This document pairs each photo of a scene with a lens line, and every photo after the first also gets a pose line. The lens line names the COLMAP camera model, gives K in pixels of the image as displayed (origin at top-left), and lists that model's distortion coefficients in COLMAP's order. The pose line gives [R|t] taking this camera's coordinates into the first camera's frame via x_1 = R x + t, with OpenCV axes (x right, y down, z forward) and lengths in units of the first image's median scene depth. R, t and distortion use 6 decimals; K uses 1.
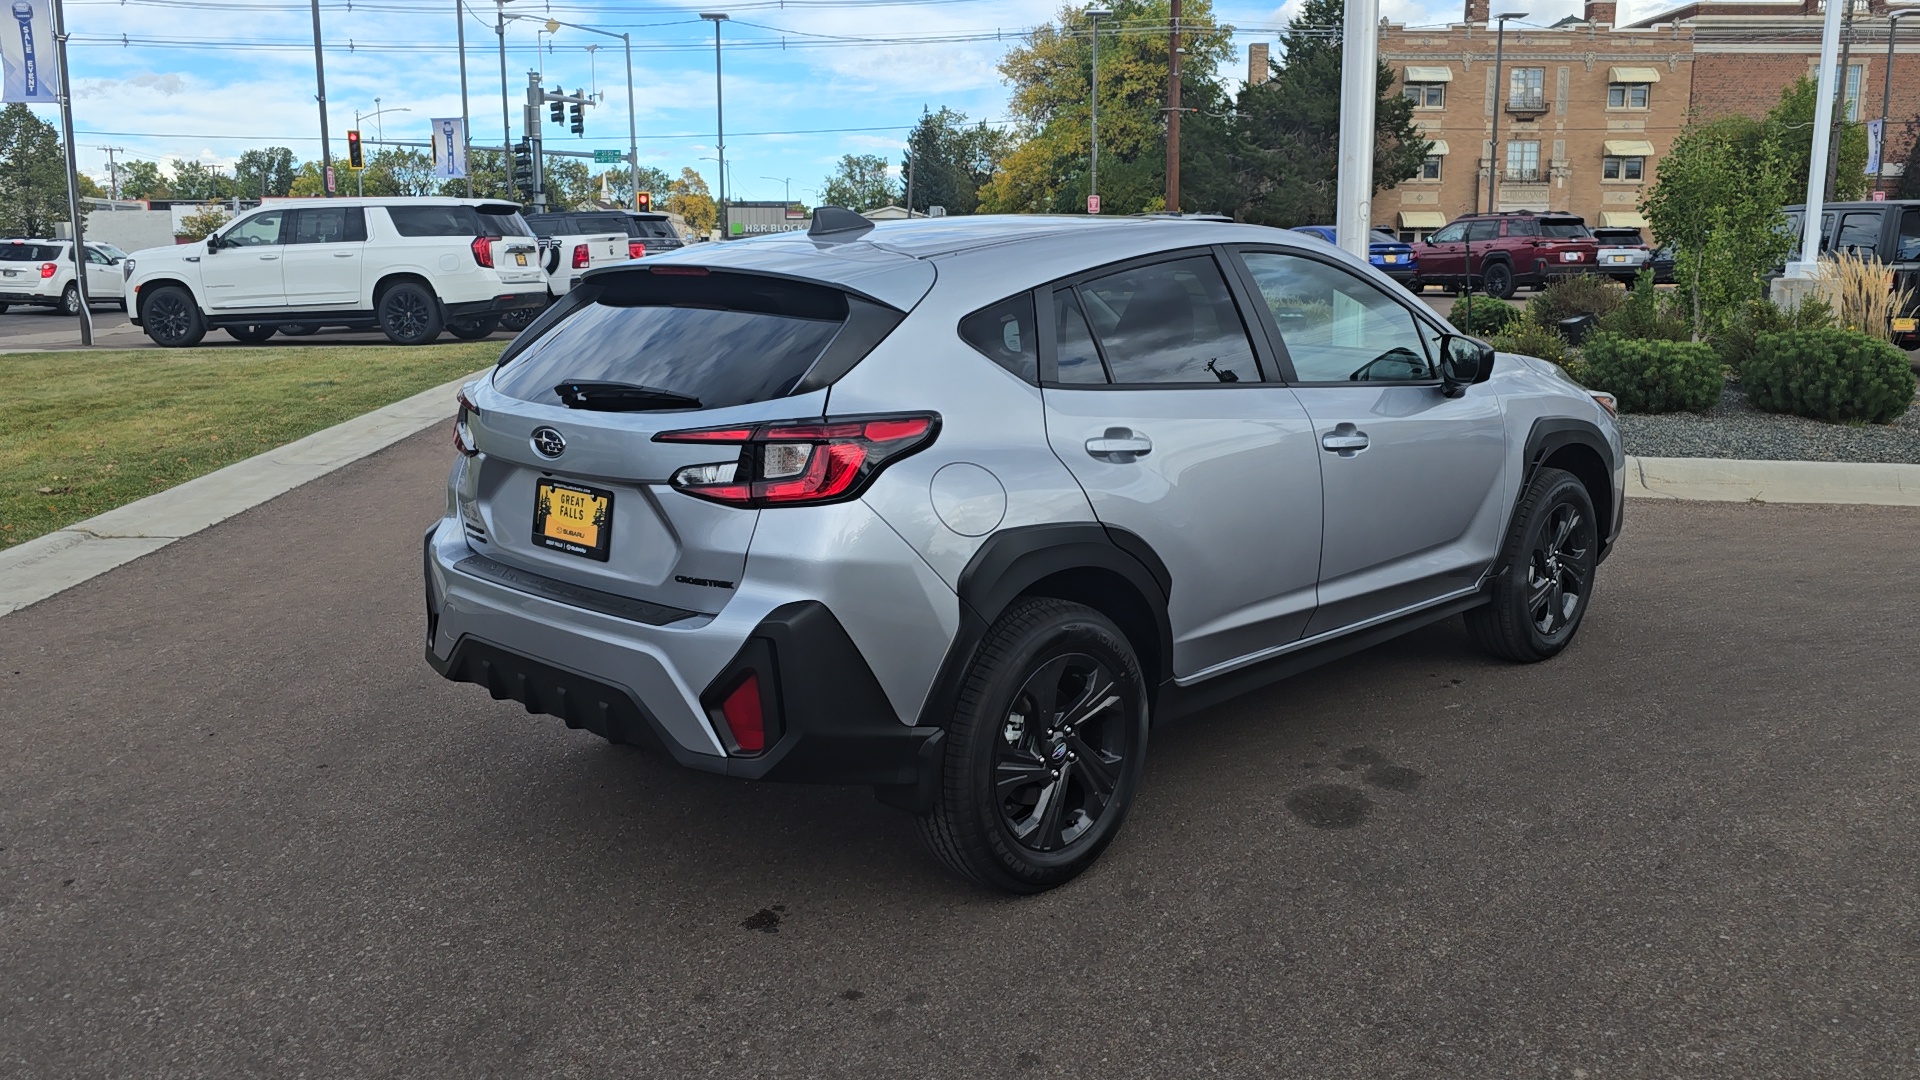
lens RADIAL K [[1598.7, 0, 979.3], [0, 1598.7, 531.8], [0, 0, 1]] dist [-0.007818, 0.017316]
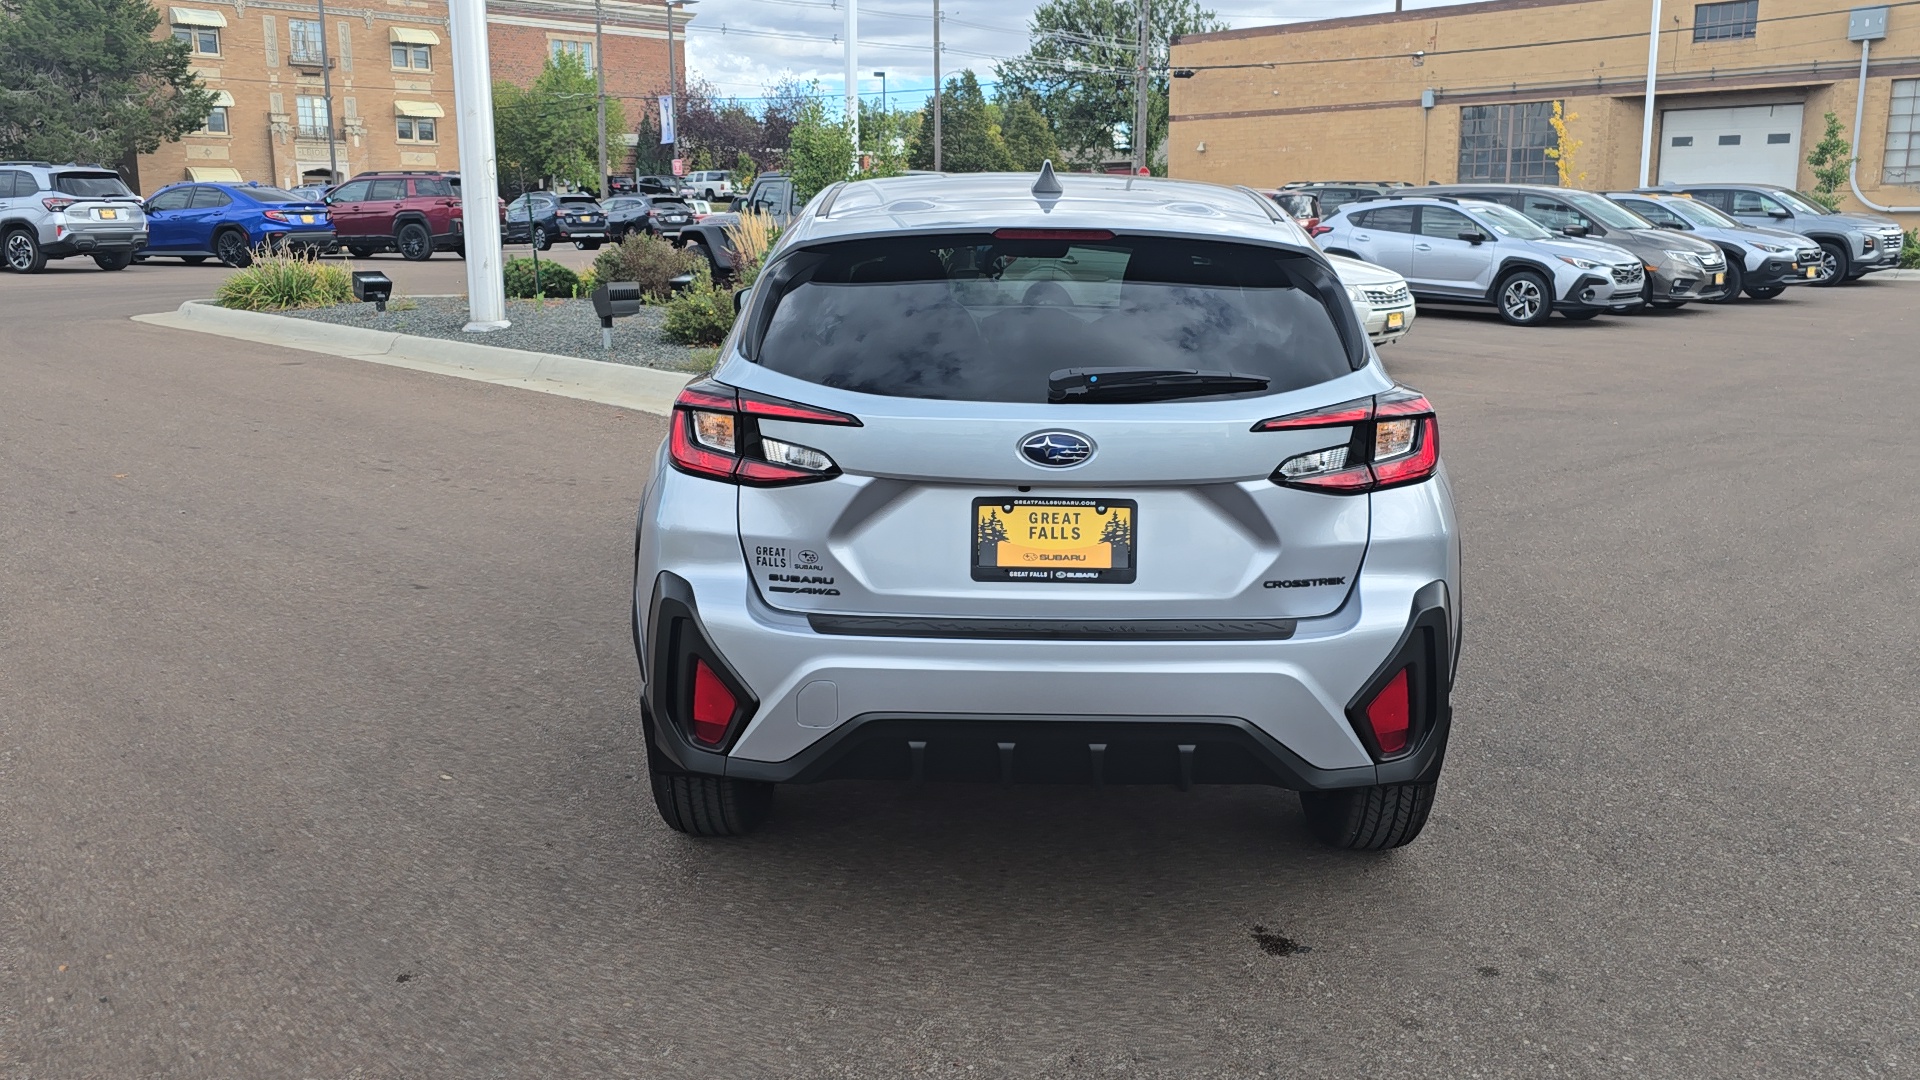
lens RADIAL K [[1598.7, 0, 982.9], [0, 1598.7, 529.0], [0, 0, 1]] dist [-0.007818, 0.017316]
pose [[0.731453, -0.127977, 0.669775, -0.097140], [0.112884, 0.991404, 0.066153, -0.008446], [-0.672484, 0.027219, 0.739611, 0.049316]]
